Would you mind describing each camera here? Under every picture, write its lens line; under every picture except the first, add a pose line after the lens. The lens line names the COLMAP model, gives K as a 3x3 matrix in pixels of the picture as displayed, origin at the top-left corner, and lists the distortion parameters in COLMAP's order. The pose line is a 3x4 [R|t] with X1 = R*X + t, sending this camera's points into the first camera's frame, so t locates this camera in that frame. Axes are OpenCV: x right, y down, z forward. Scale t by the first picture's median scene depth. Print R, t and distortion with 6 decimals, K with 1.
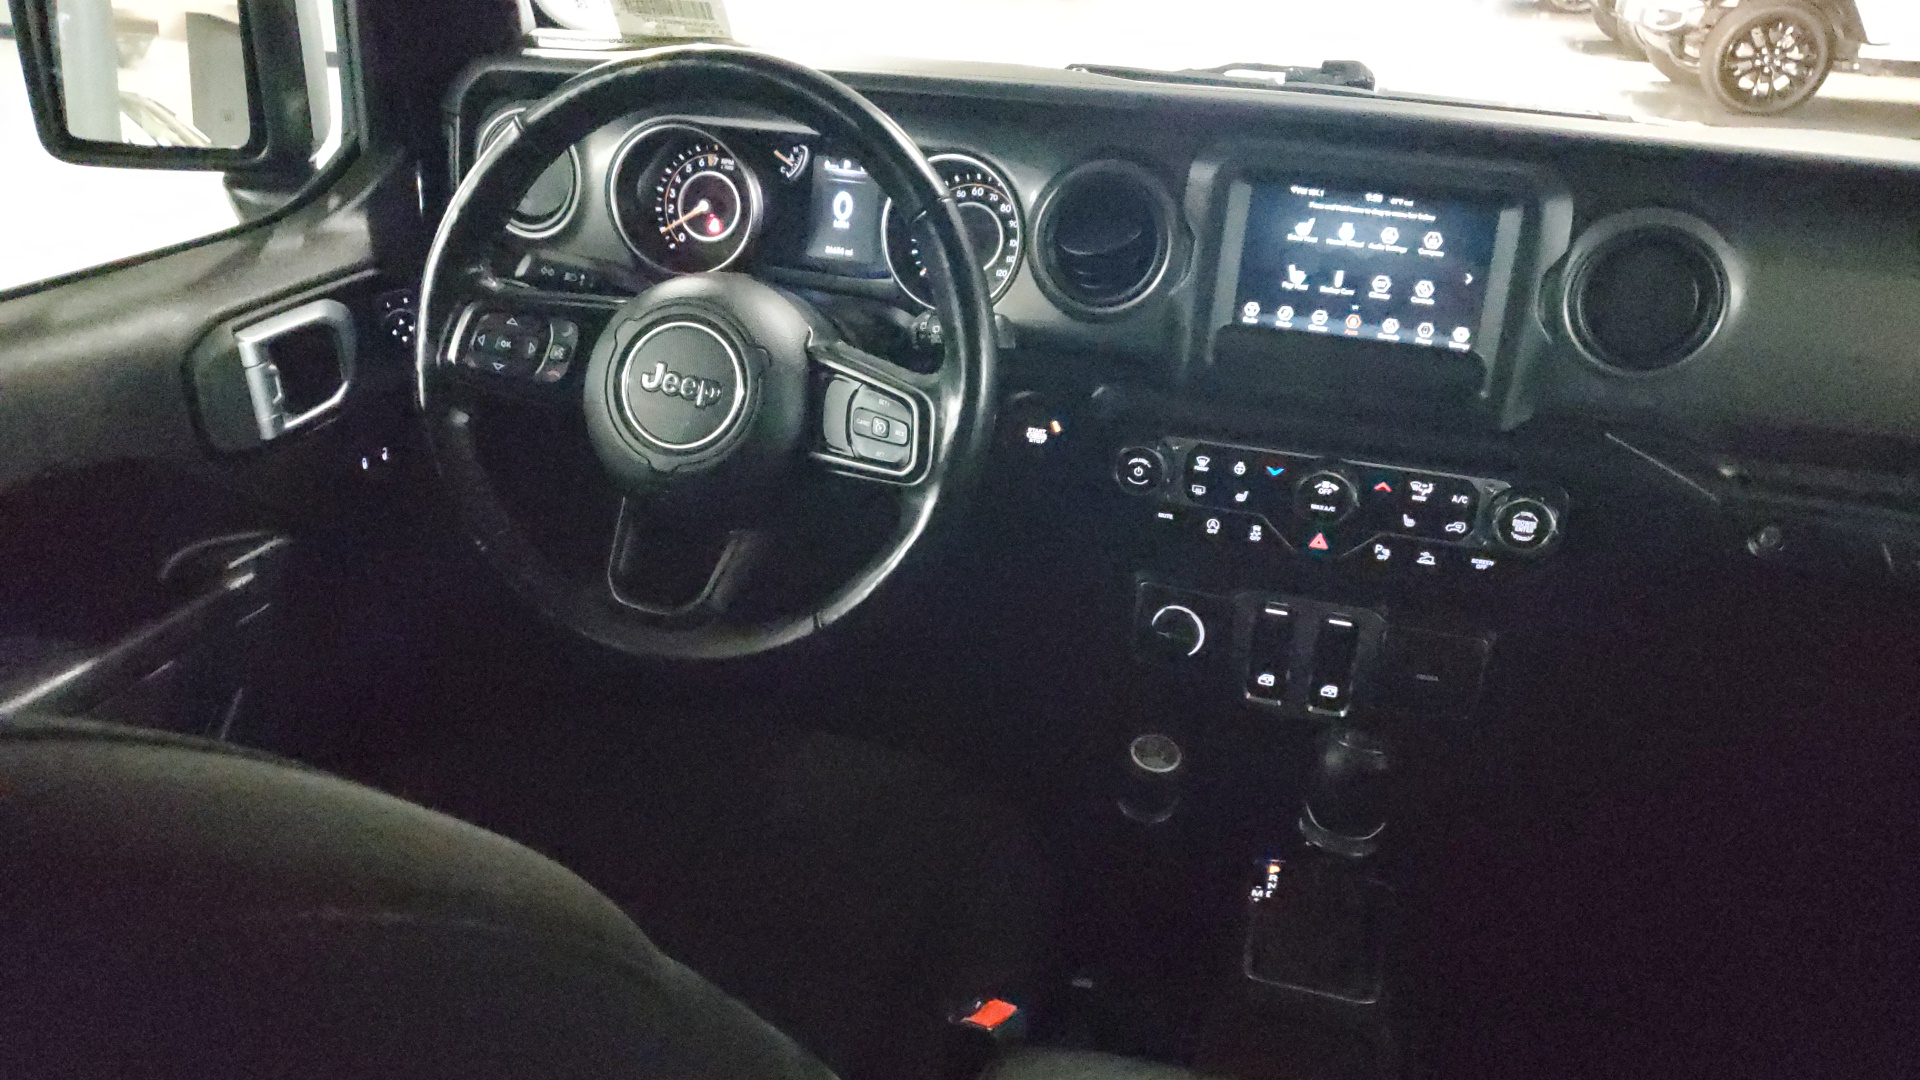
lens RADIAL K [[1457.5, 0, 960.0], [0, 1457.5, 540.0], [0, 0, 1]] dist [0.098811, -0.307661]
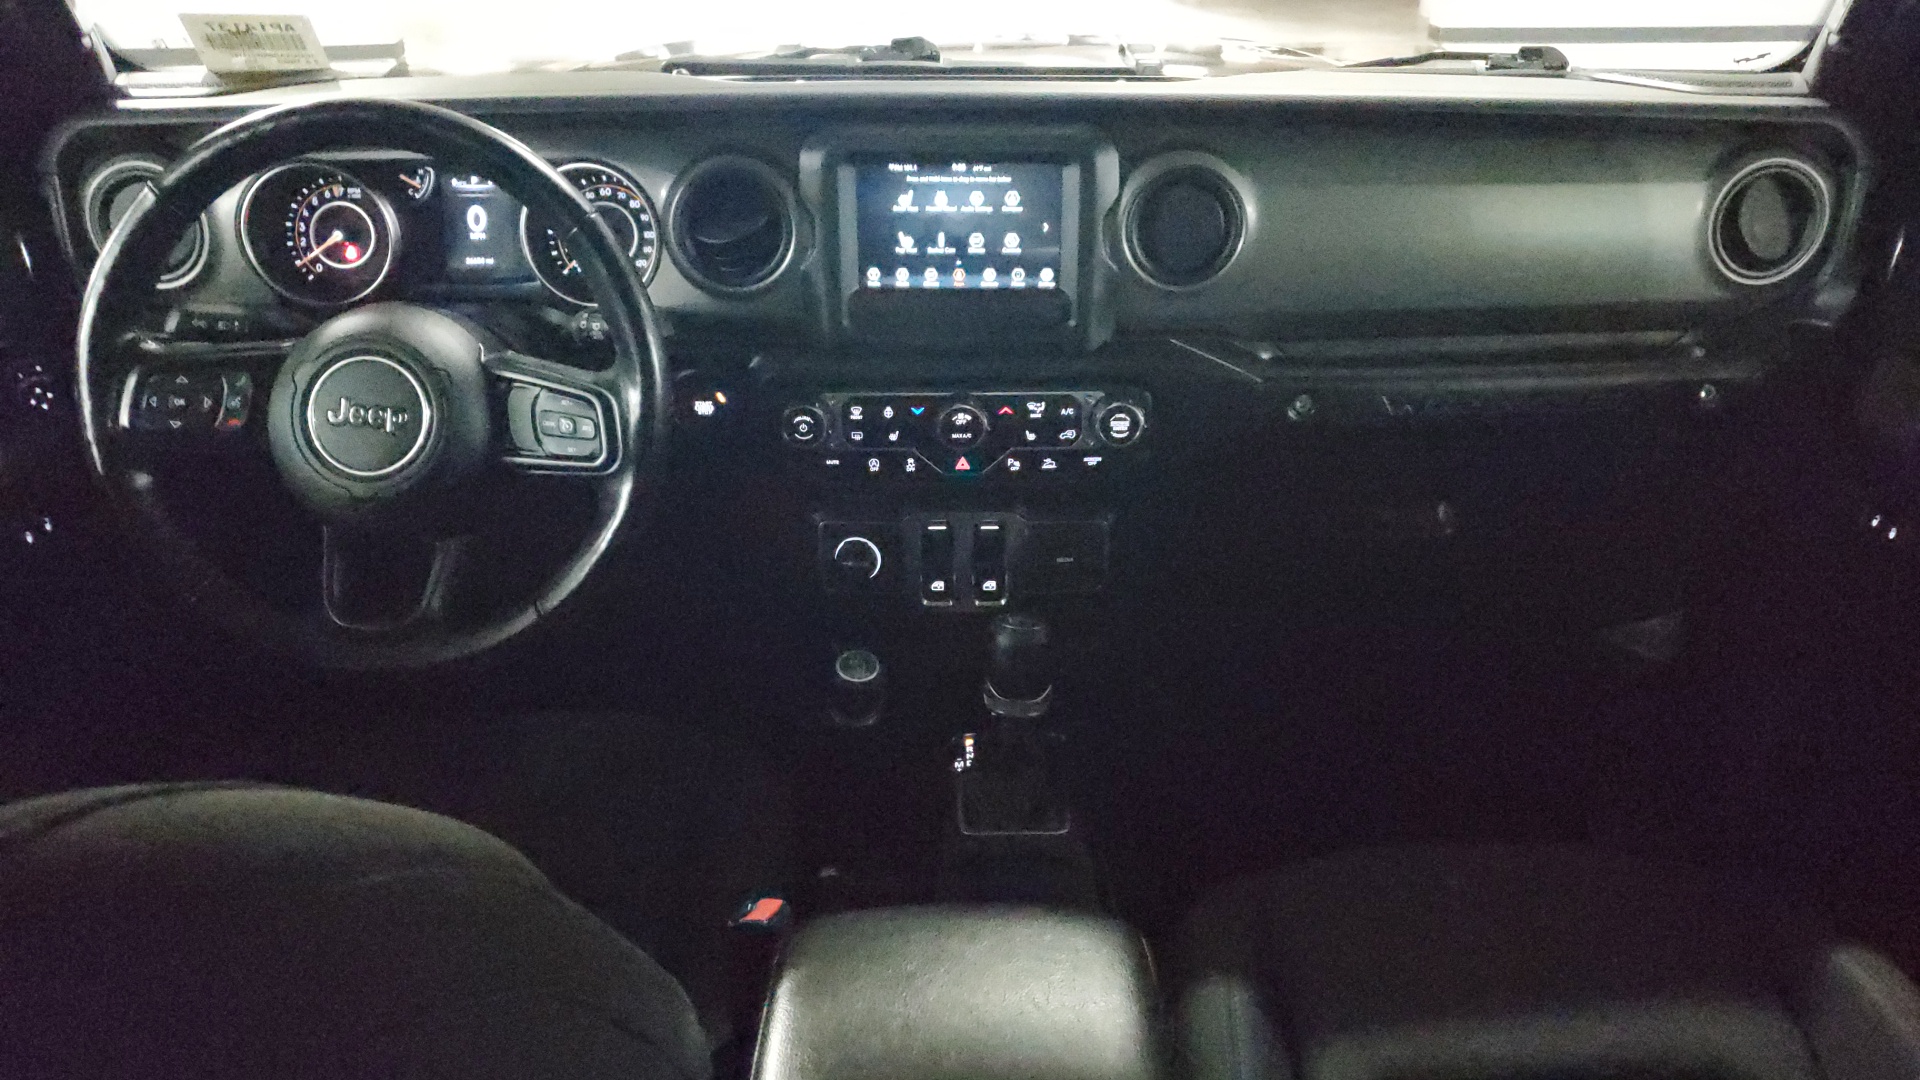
lens RADIAL K [[1414.0, 0, 960.0], [0, 1414.0, 540.0], [0, 0, 1]] dist [0.168083, -0.397139]
pose [[0.955371, -0.174597, 0.238291, -0.041268], [0.163215, 0.984323, 0.066846, -0.015303], [-0.246226, -0.024970, 0.968891, -0.114038]]
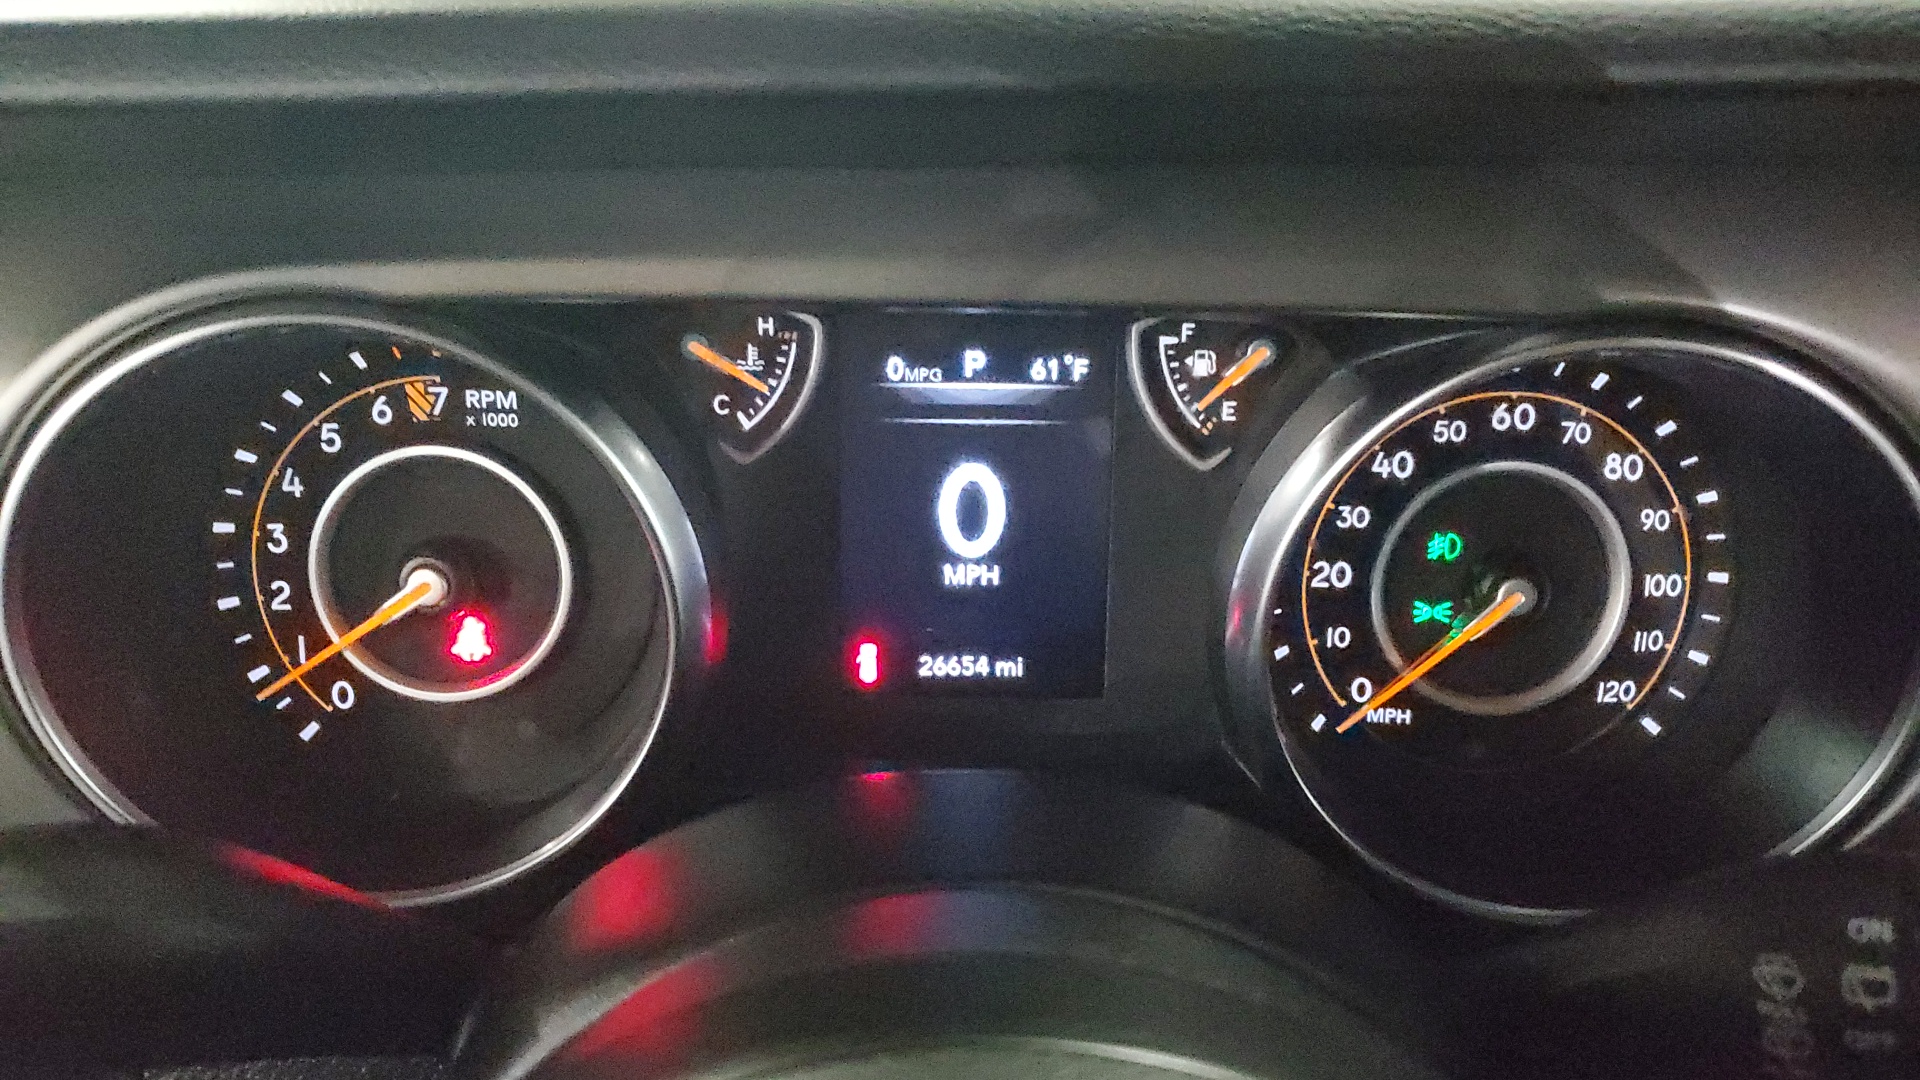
lens RADIAL K [[1409.3, 0, 920.3], [0, 1409.3, 505.9], [0, 0, 1]] dist [-0.061186, -0.003670]
pose [[0.951054, -0.160306, 0.264194, -0.184382], [0.149913, 0.986927, 0.059177, -0.289268], [-0.270227, -0.016675, 0.962652, 0.890316]]
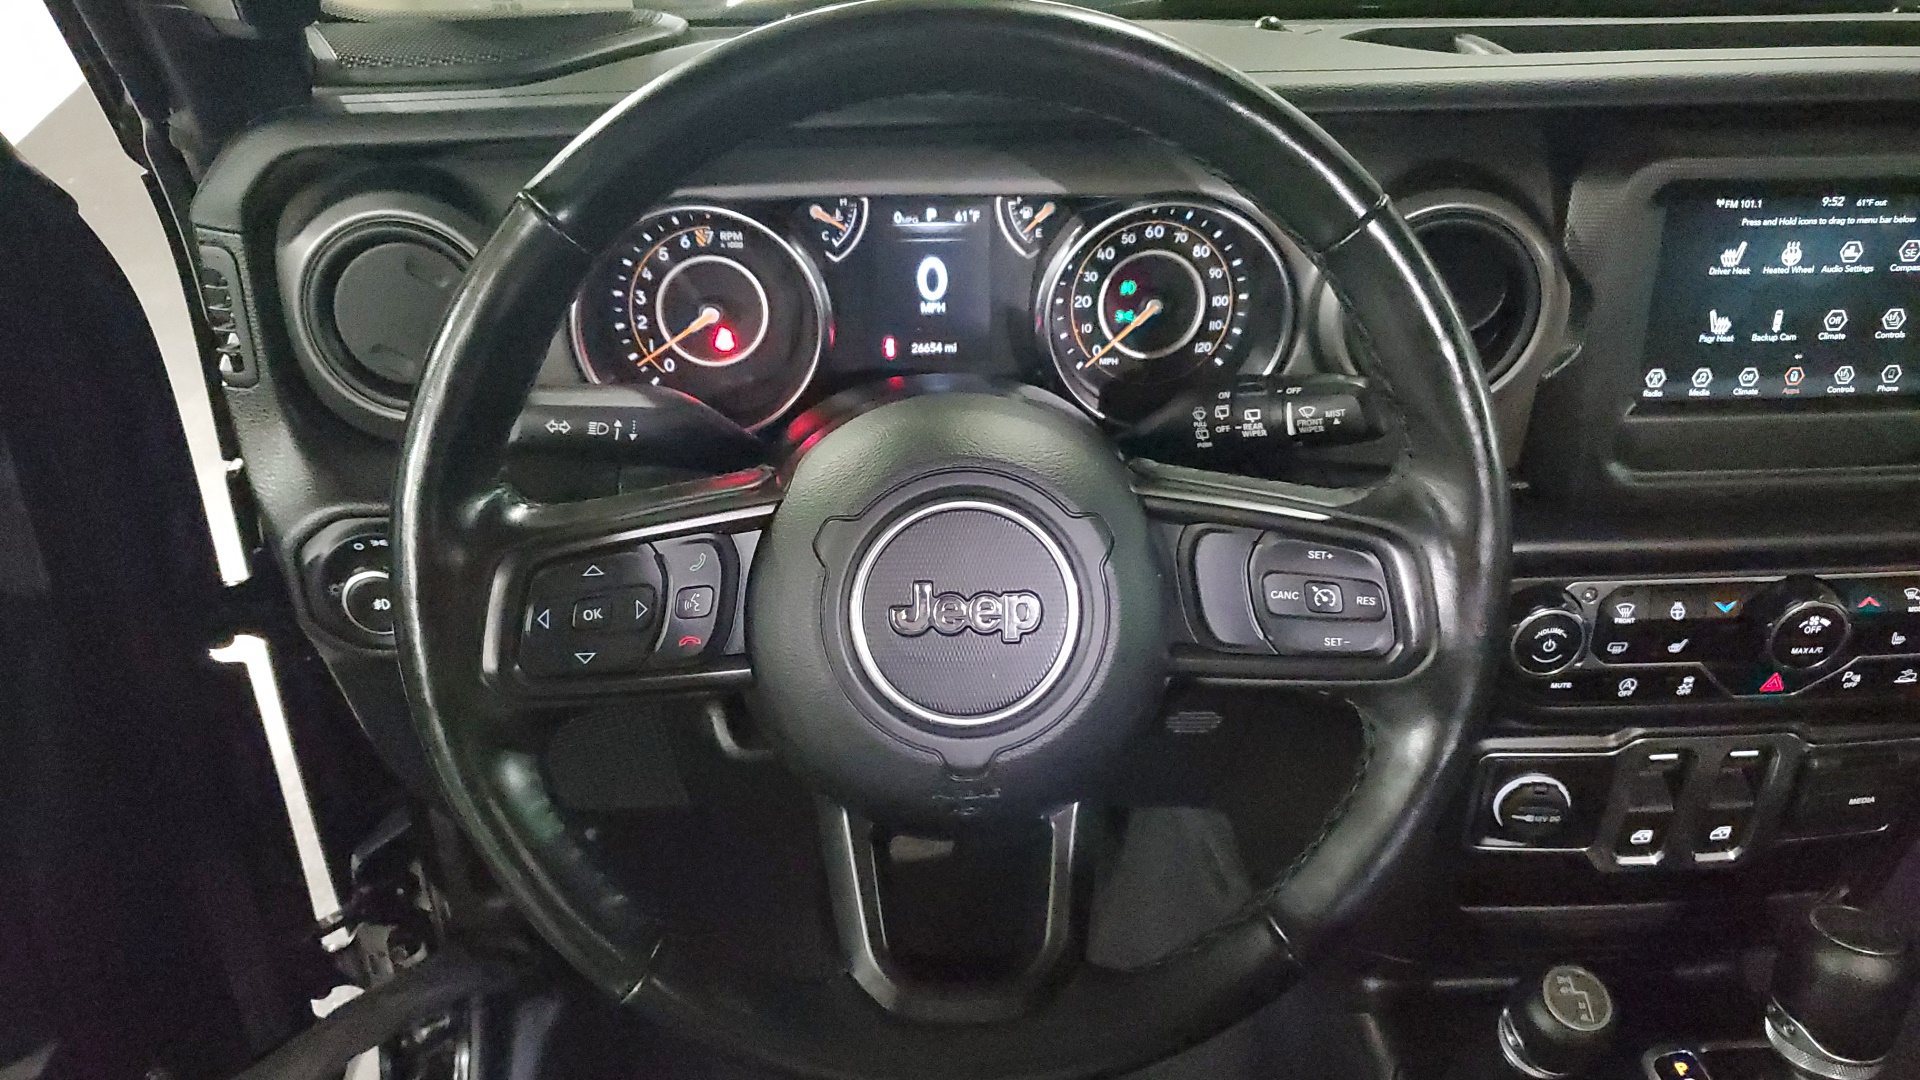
lens RADIAL K [[1507.4, 0, 960.0], [0, 1507.4, 540.0], [0, 0, 1]] dist [0.056742, -0.060281]
pose [[0.934006, -0.223598, 0.278635, -0.325685], [0.177595, 0.967326, 0.180944, -0.276844], [-0.309990, -0.119518, 0.943198, 0.429971]]
